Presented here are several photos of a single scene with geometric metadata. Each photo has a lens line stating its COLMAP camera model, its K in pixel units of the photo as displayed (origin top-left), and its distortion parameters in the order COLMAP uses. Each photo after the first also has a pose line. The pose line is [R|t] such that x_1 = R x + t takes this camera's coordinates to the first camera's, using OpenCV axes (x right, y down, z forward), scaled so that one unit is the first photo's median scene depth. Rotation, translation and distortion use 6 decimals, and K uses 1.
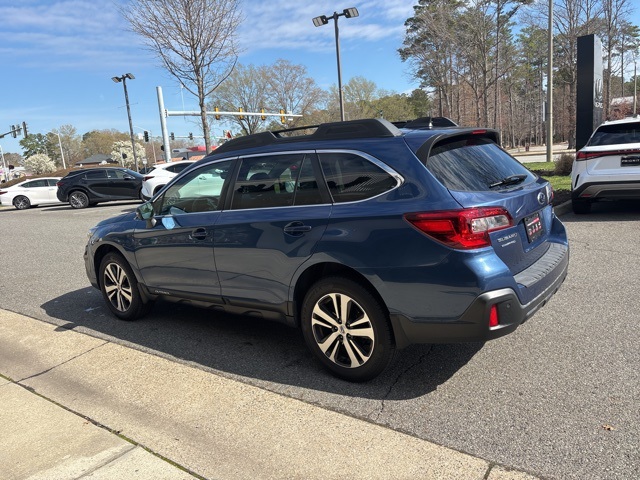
lens RADIAL K [[486.8, 0, 322.6], [0, 486.8, 239.9], [0, 0, 1]] dist [0.047551, -0.048428]
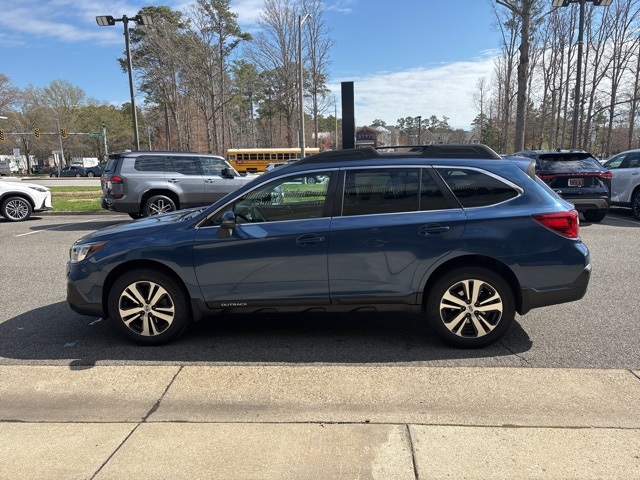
lens RADIAL K [[486.8, 0, 323.7], [0, 486.8, 245.6], [0, 0, 1]] dist [0.047551, -0.048428]
pose [[0.835781, -0.037221, 0.547800, -0.666495], [0.051803, 0.998595, -0.011185, 0.010529], [-0.546614, 0.037725, 0.836534, 0.095011]]
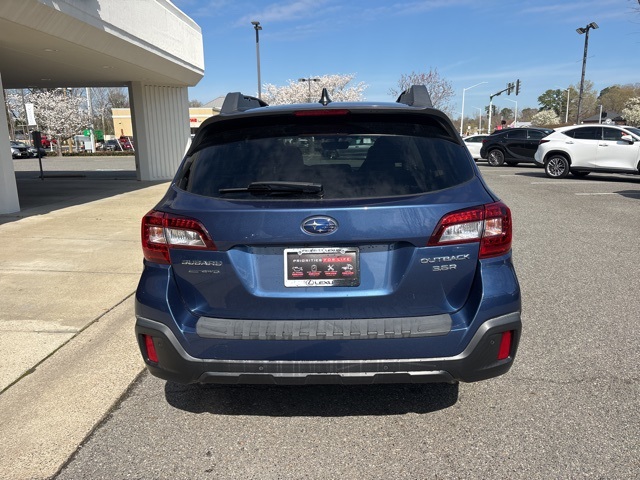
lens RADIAL K [[486.8, 0, 323.2], [0, 486.8, 240.5], [0, 0, 1]] dist [0.047551, -0.048428]
pose [[0.572193, 0.237803, -0.784885, 0.634096], [-0.169518, 0.970665, 0.170510, -0.116502], [0.802408, 0.035488, 0.595720, 0.425597]]
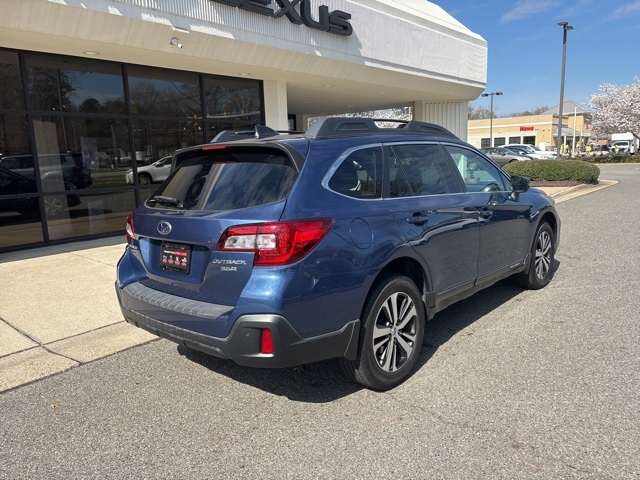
lens RADIAL K [[486.8, 0, 324.4], [0, 486.8, 237.6], [0, 0, 1]] dist [0.047551, -0.048428]
pose [[-0.062882, 0.244599, -0.967583, 0.882396], [-0.129542, 0.959300, 0.250923, -0.225015], [0.989578, 0.141121, -0.028637, 0.892120]]
